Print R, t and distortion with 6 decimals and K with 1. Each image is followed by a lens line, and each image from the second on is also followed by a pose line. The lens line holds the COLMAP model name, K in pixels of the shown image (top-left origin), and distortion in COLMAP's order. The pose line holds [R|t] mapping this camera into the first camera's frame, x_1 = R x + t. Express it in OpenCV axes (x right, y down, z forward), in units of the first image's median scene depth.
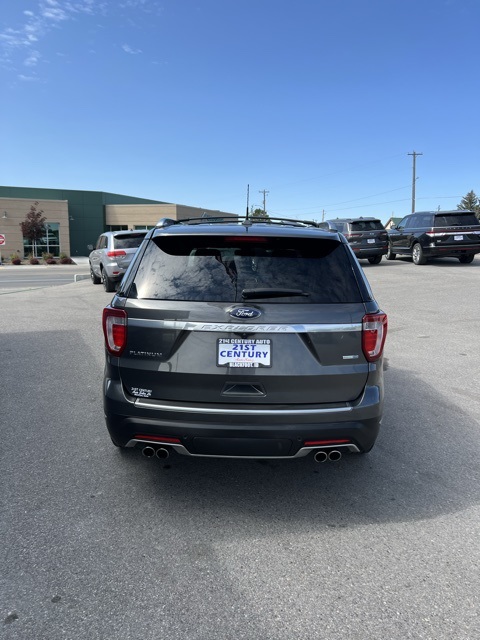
lens RADIAL K [[488.7, 0, 238.3], [0, 488.7, 318.2], [0, 0, 1]] dist [0.050977, -0.051691]
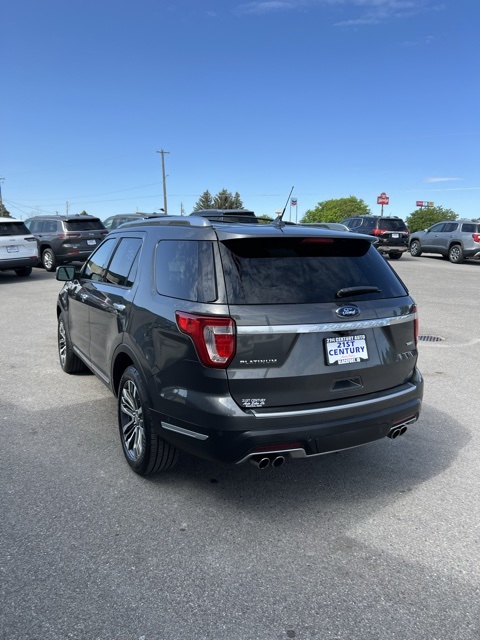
lens RADIAL K [[488.7, 0, 244.3], [0, 488.7, 323.1], [0, 0, 1]] dist [0.050977, -0.051691]
pose [[0.866155, -0.082005, 0.493002, -0.690119], [0.071345, 0.996632, 0.040432, -0.043956], [-0.494657, 0.000153, 0.869088, 0.193689]]
